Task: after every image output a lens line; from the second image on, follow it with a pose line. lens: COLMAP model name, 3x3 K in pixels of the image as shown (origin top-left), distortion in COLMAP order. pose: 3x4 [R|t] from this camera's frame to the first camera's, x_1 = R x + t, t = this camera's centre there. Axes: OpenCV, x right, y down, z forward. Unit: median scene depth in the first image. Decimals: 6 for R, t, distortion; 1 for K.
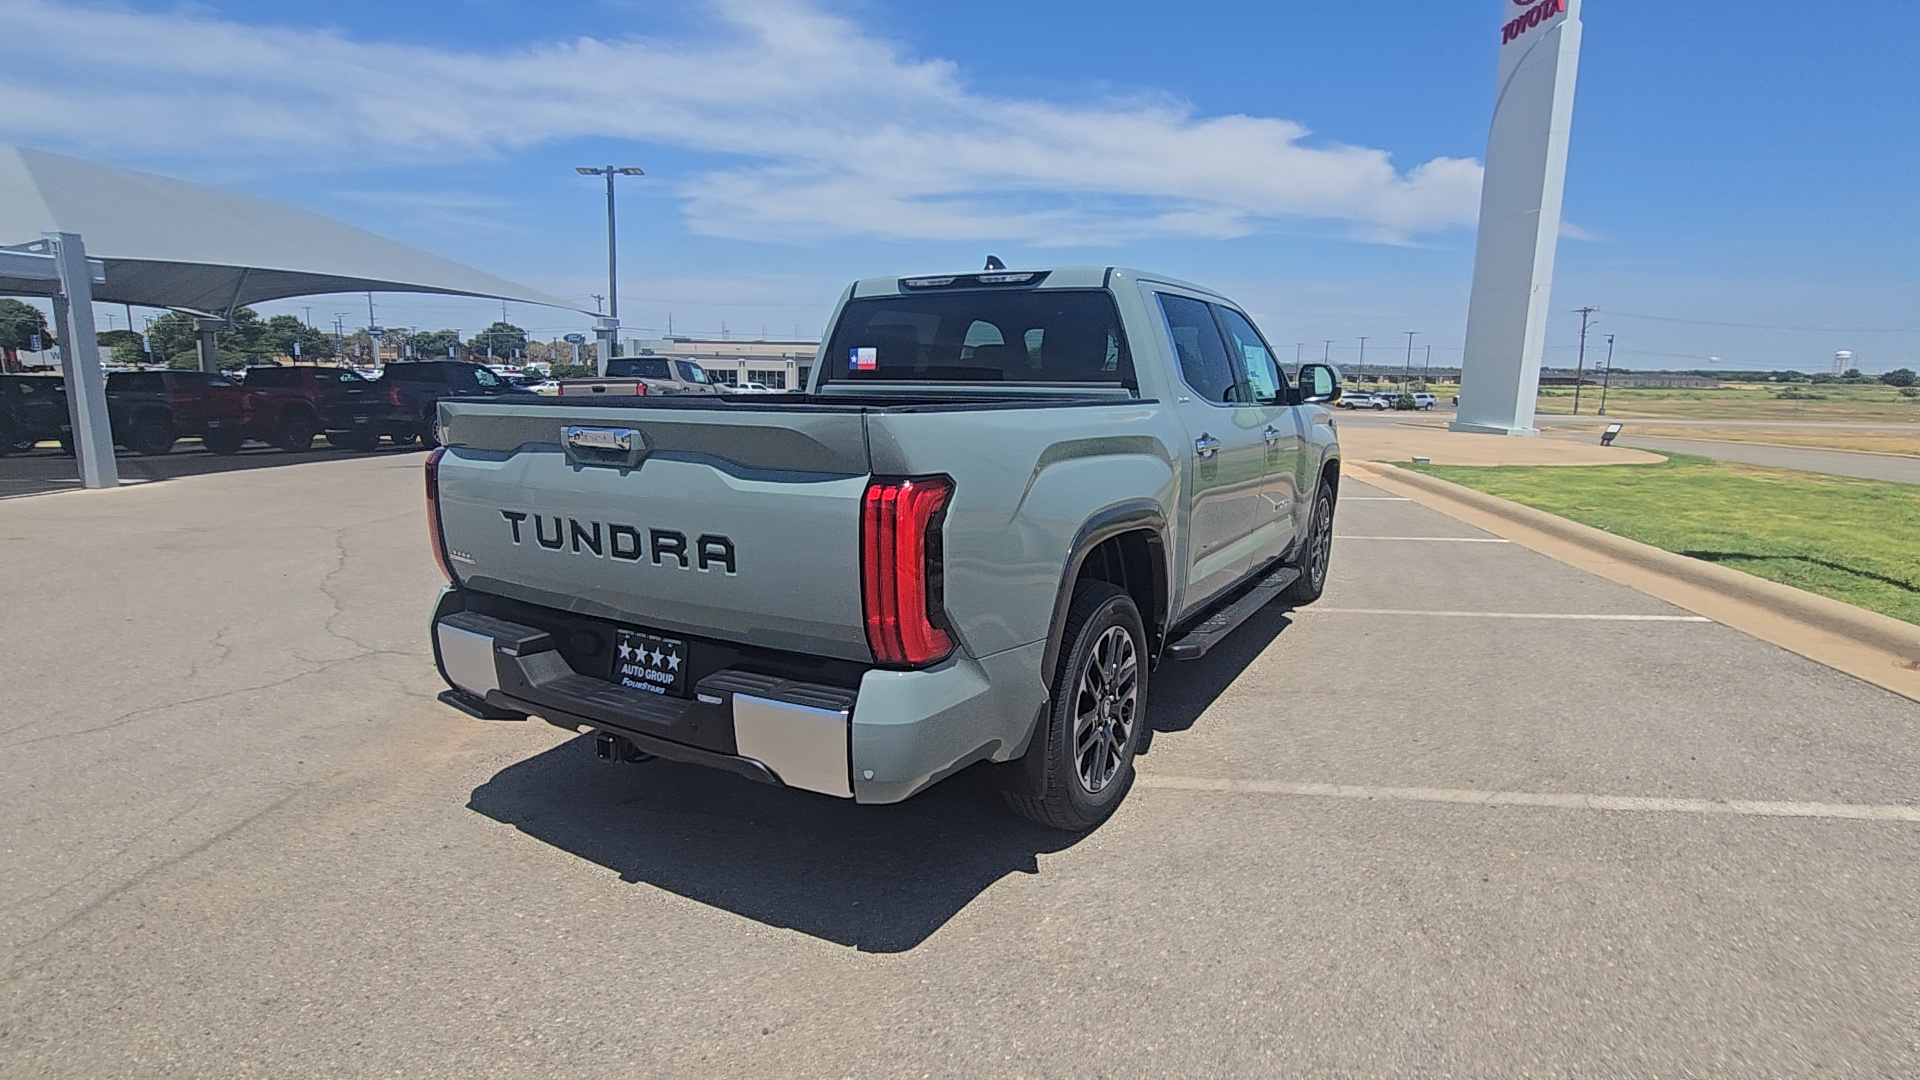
lens RADIAL K [[972.4, 0, 951.7], [0, 972.4, 538.0], [0, 0, 1]] dist [-0.002940, 0.001719]
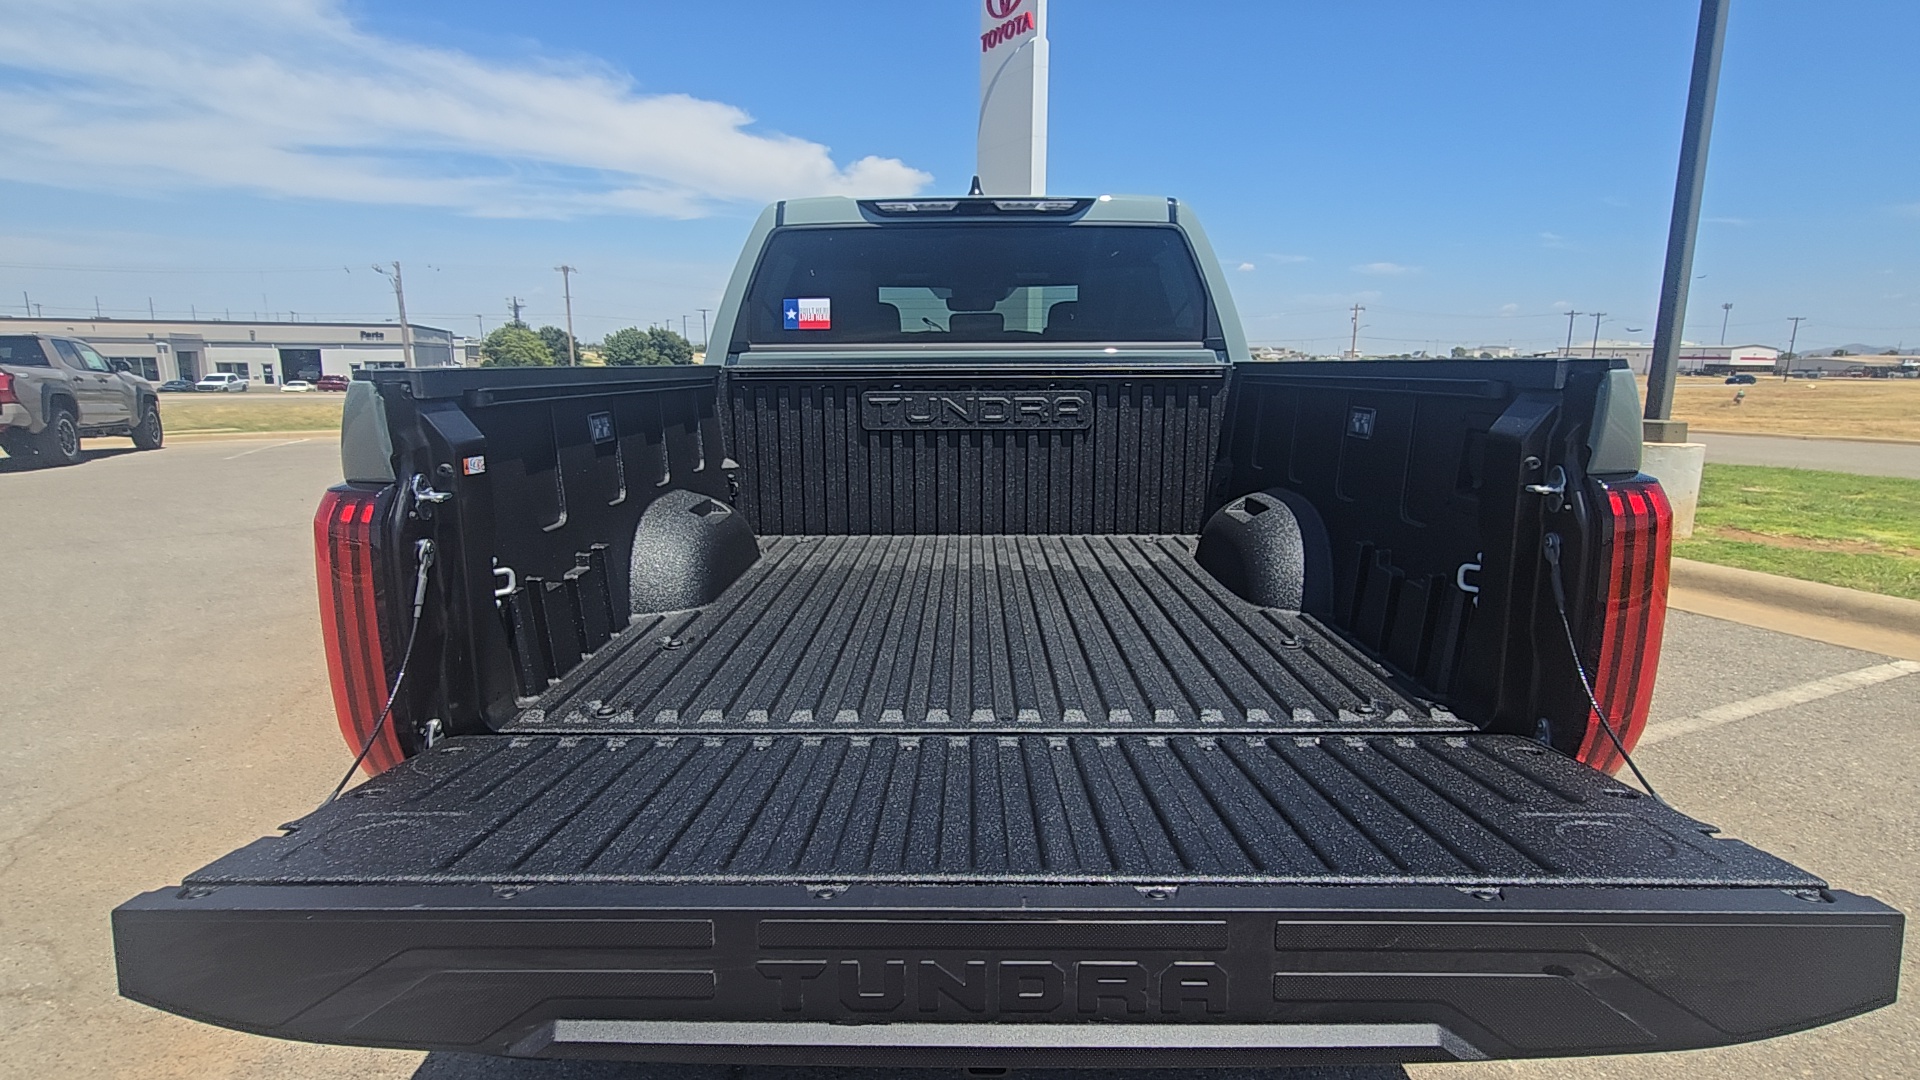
lens RADIAL K [[972.4, 0, 951.3], [0, 972.4, 541.4], [0, 0, 1]] dist [-0.002940, 0.001719]
pose [[0.866390, -0.103341, 0.488557, -0.360369], [0.092856, 0.994629, 0.045718, -0.044408], [-0.490658, 0.005756, 0.871333, 0.343238]]
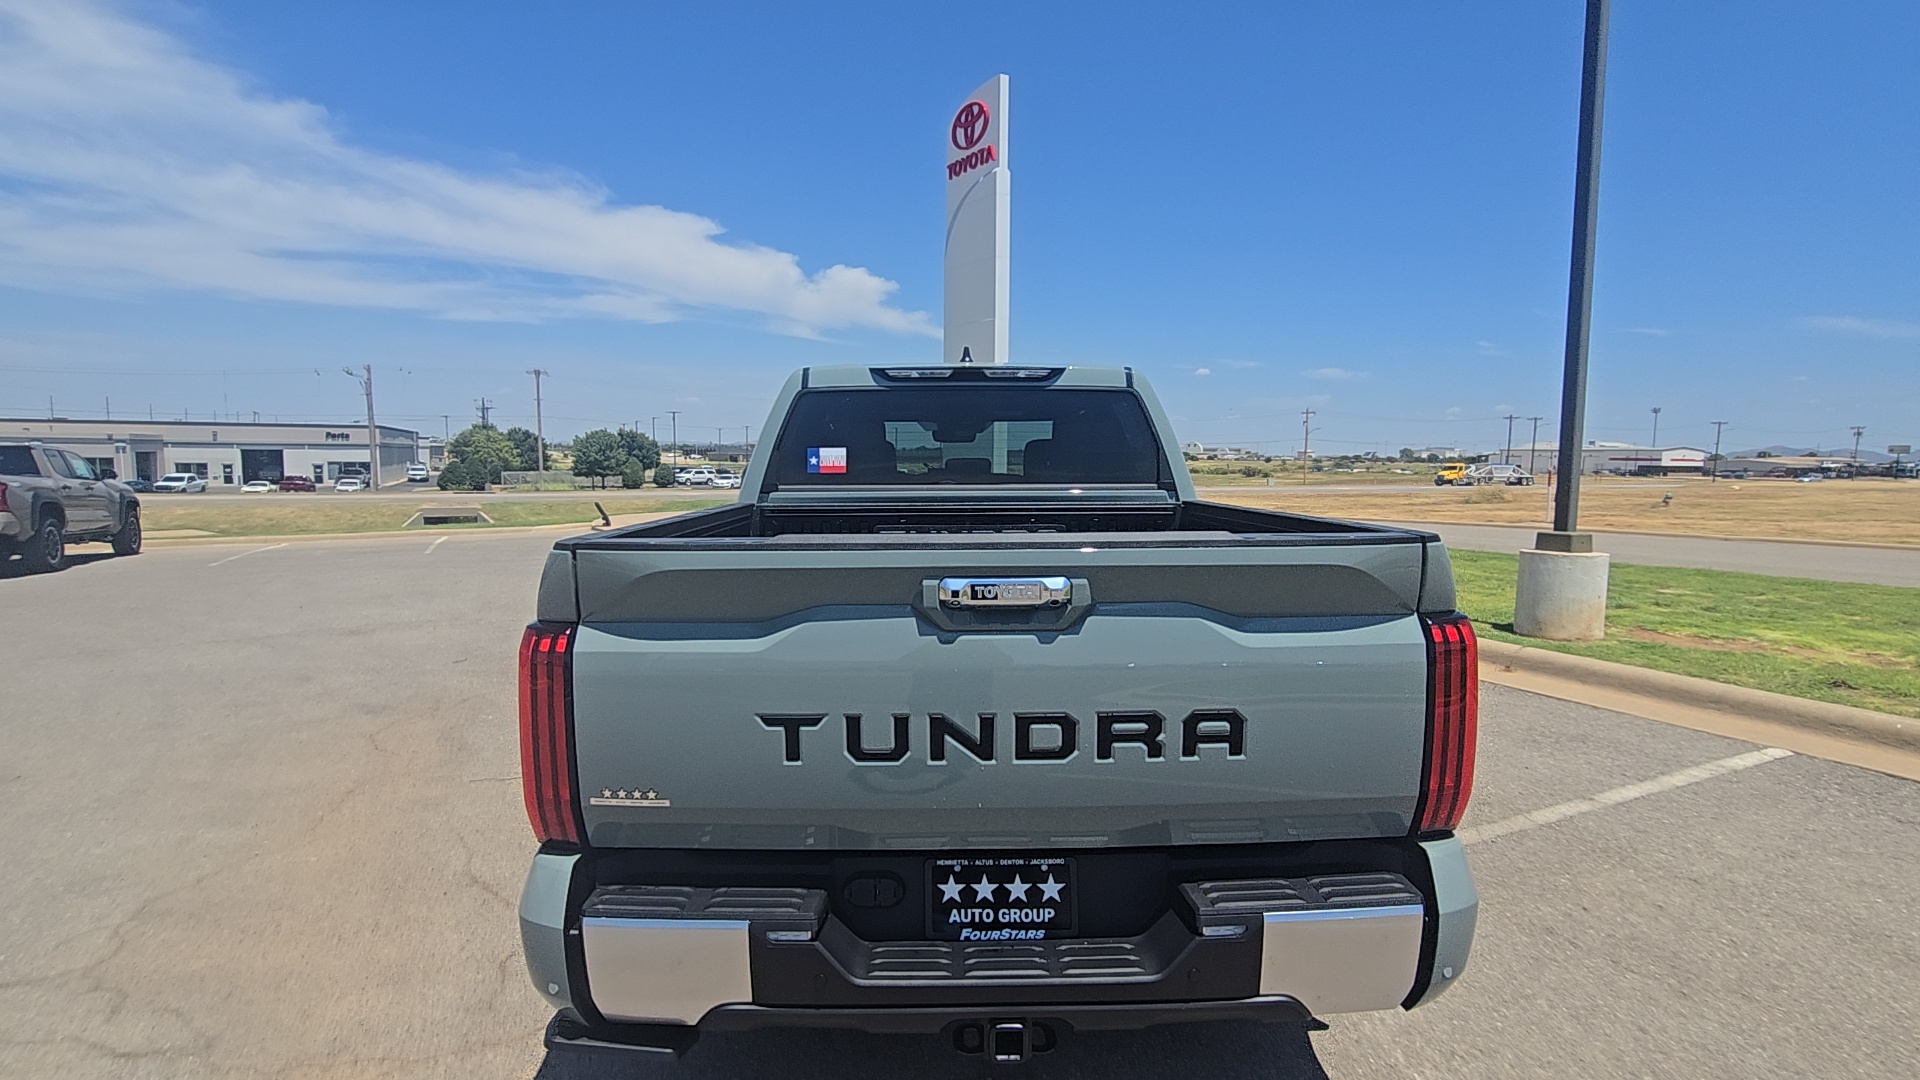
lens RADIAL K [[972.4, 0, 953.0], [0, 972.4, 534.1], [0, 0, 1]] dist [-0.002940, 0.001719]
pose [[0.847036, -0.051416, 0.529043, -0.444765], [0.096814, 0.993585, -0.058443, -0.062679], [-0.522645, 0.100722, 0.846580, 0.246042]]
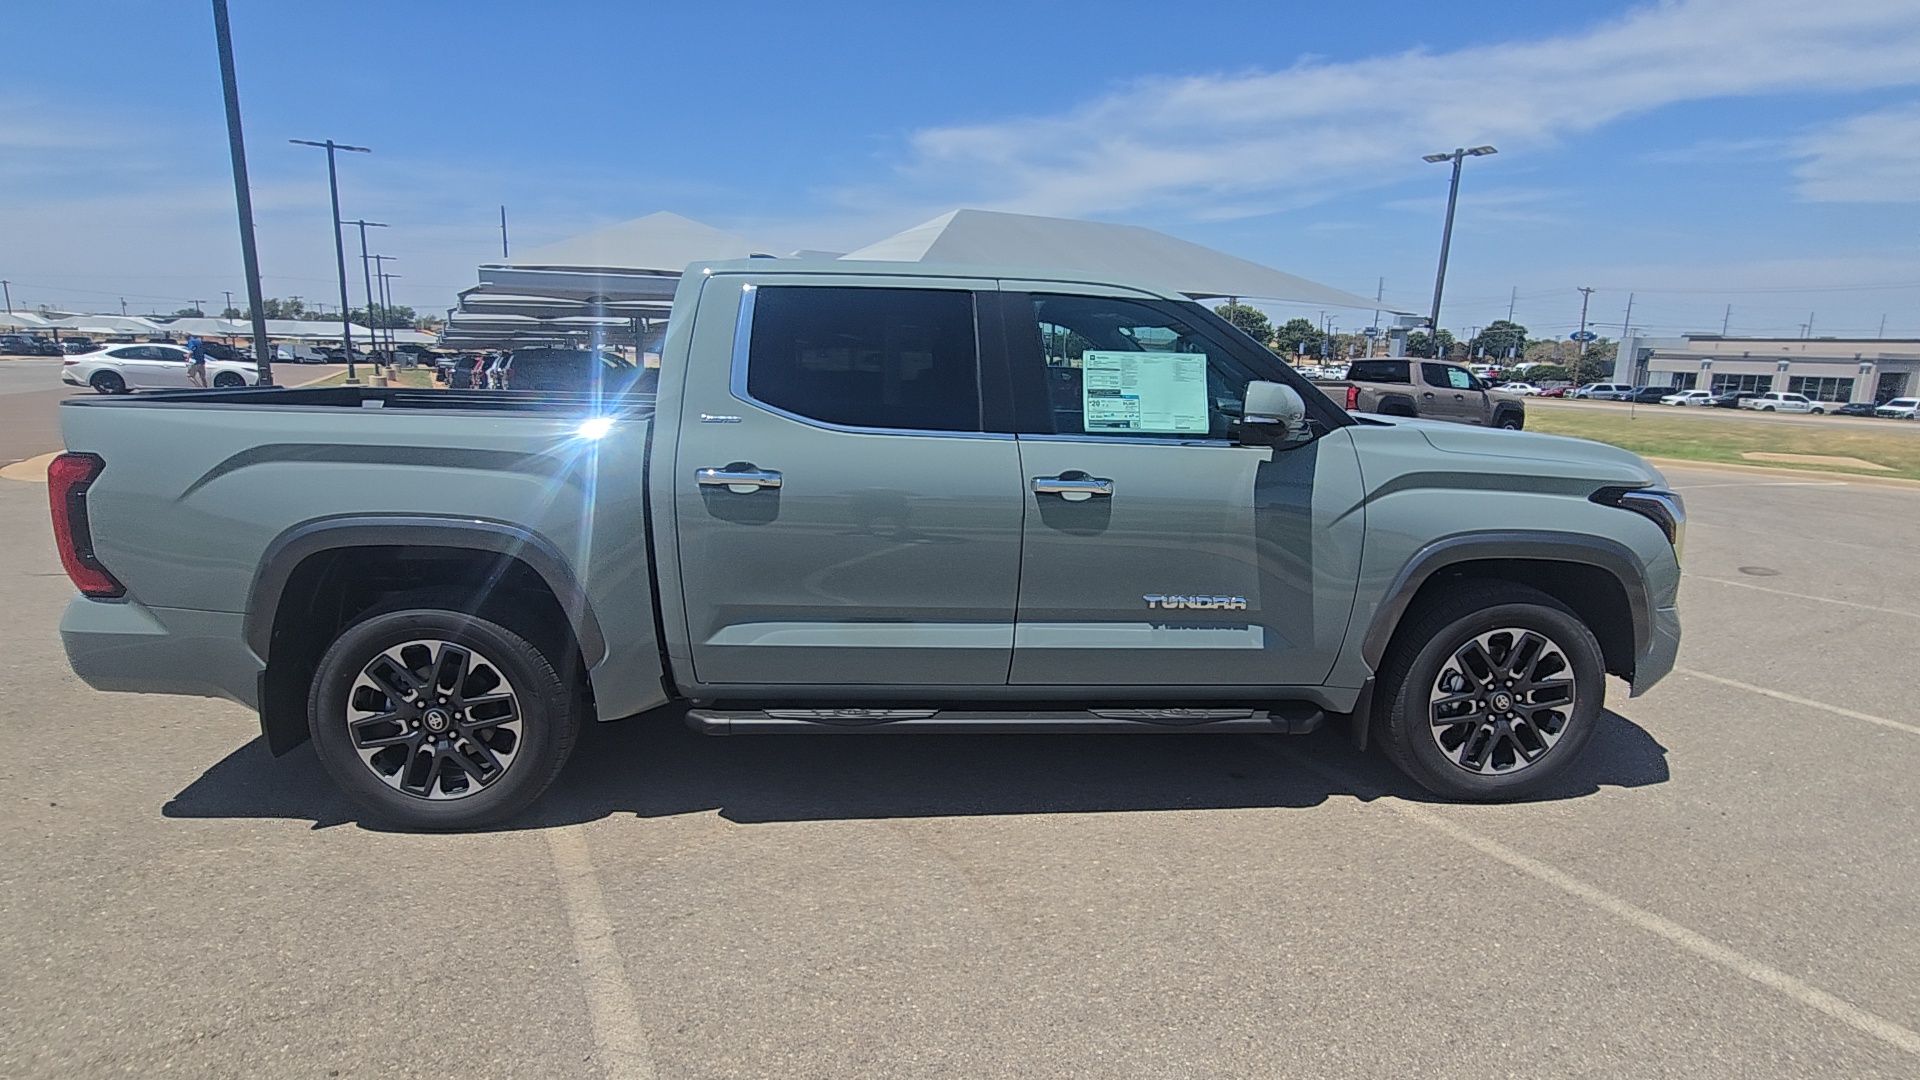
lens RADIAL K [[972.4, 0, 956.6], [0, 972.4, 538.7], [0, 0, 1]] dist [-0.002940, 0.001719]
pose [[0.583134, 0.153986, -0.797648, 0.762133], [-0.153134, 0.985105, 0.078223, -0.102908], [0.797812, 0.076533, 0.598028, 0.508015]]
